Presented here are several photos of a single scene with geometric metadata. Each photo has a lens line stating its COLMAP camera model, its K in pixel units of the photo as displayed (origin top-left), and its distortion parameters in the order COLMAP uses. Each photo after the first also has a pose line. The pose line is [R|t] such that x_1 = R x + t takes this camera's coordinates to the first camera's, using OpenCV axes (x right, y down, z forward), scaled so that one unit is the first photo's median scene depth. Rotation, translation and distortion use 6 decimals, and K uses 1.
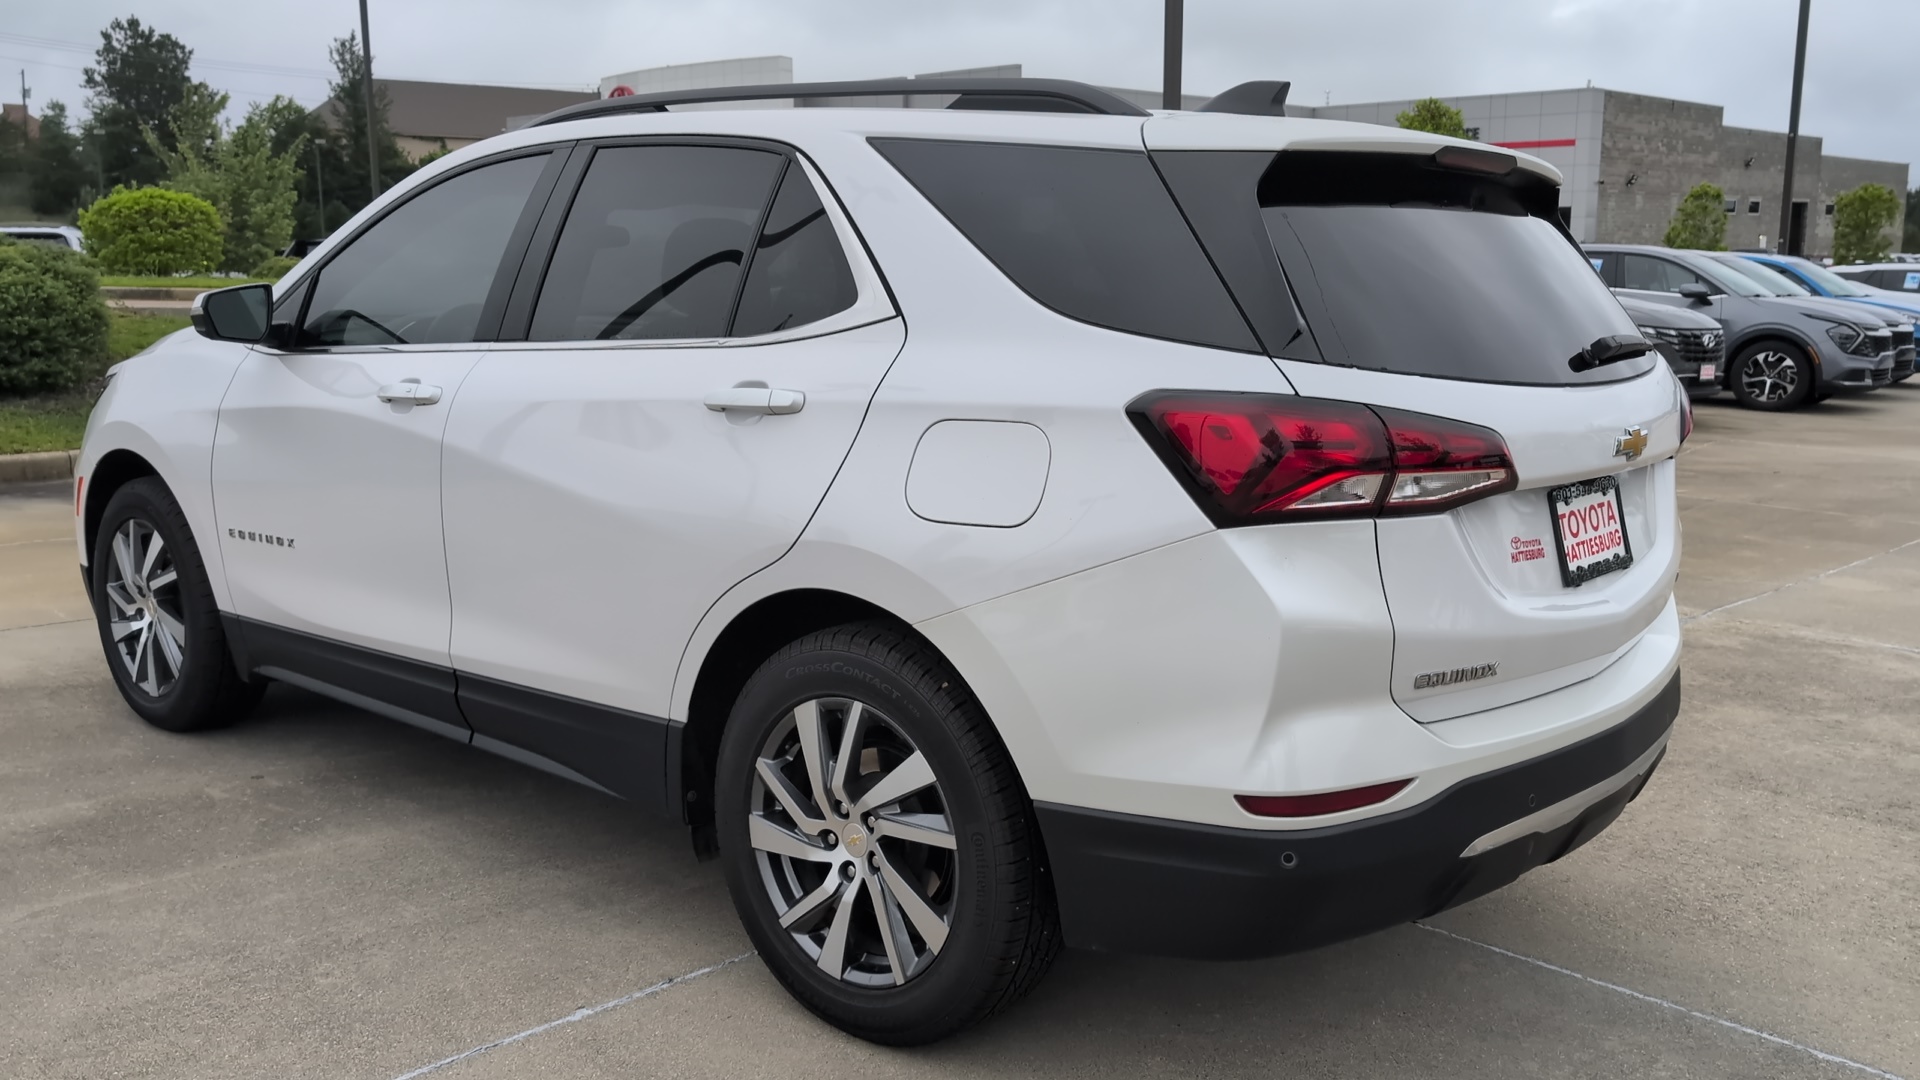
lens RADIAL K [[1610.8, 0, 960.0], [0, 1610.8, 540.0], [0, 0, 1]] dist [0.090344, -0.166882]
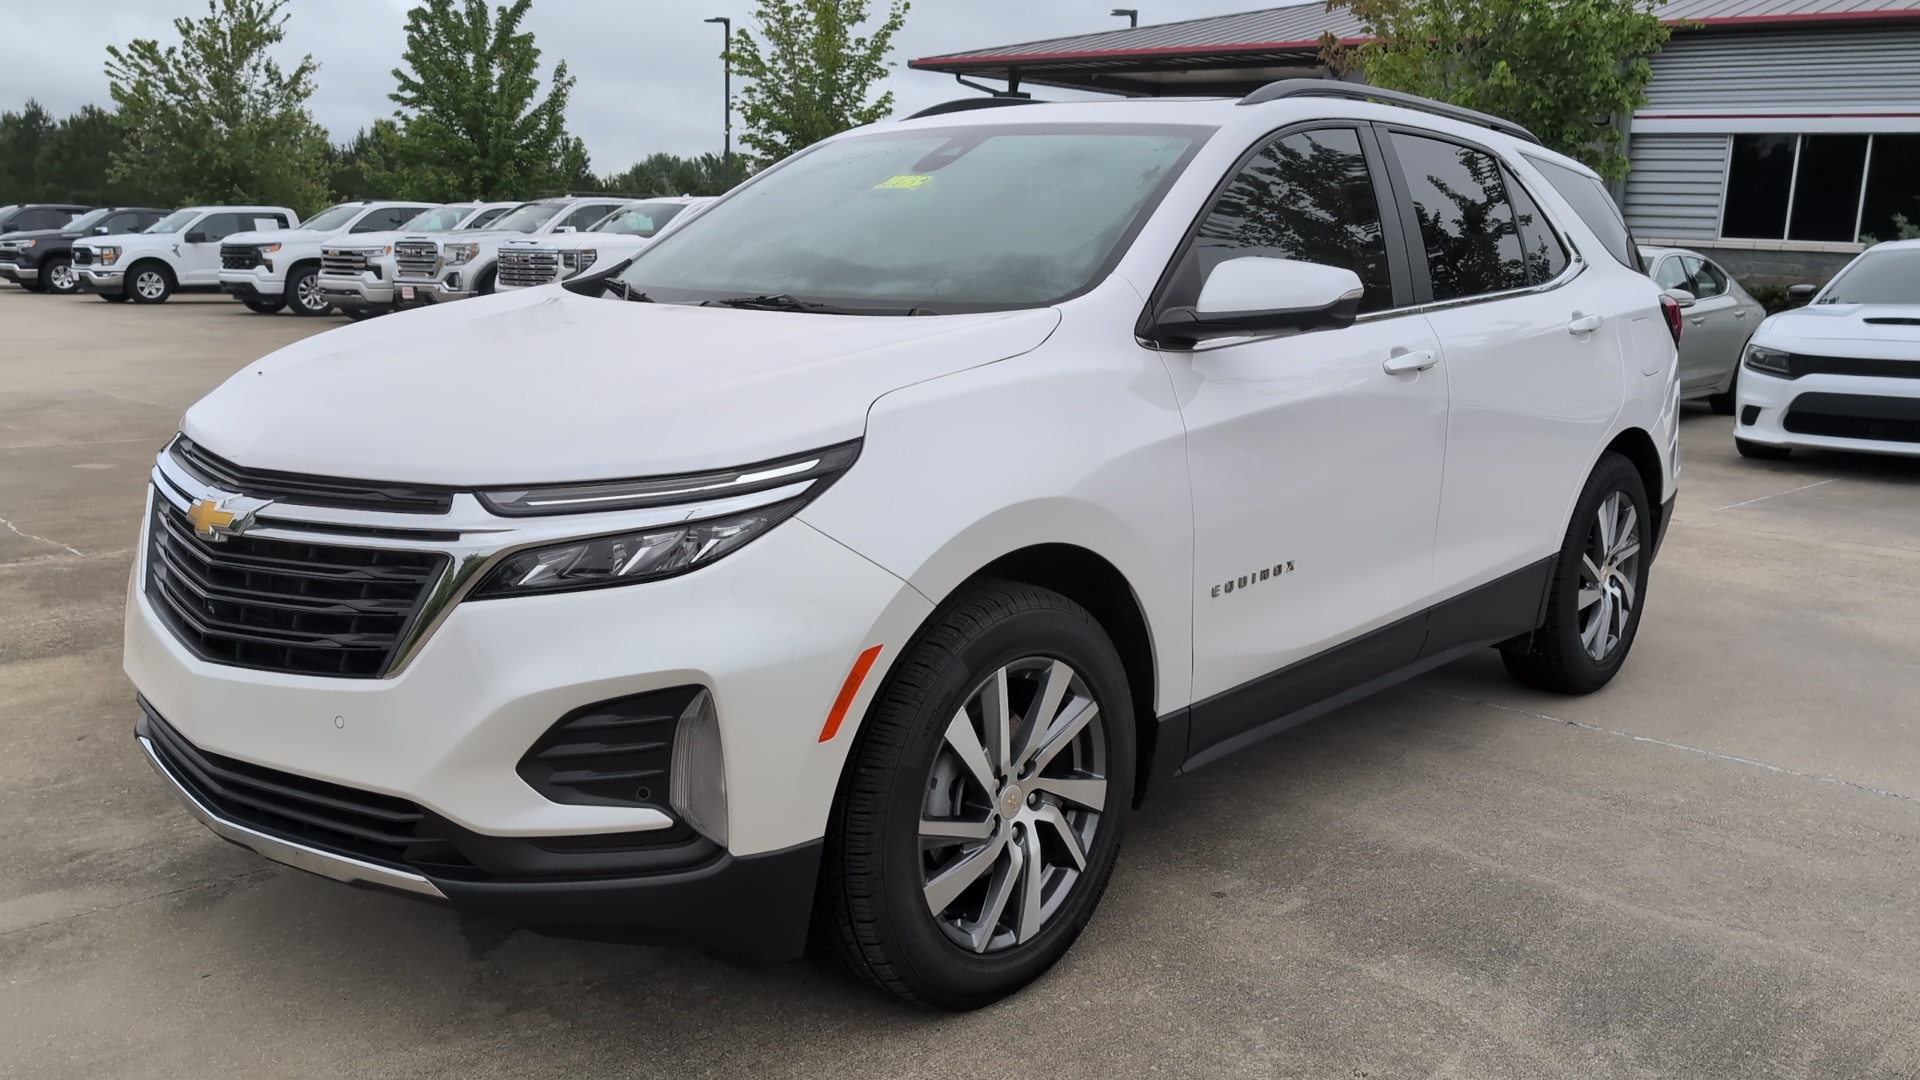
lens RADIAL K [[1610.8, 0, 960.0], [0, 1610.8, 540.0], [0, 0, 1]] dist [0.090344, -0.166882]
pose [[-0.011468, -0.196434, 0.980450, -1.705044], [0.146385, 0.969621, 0.195977, -0.279038], [-0.989161, 0.145771, 0.017635, 1.611455]]
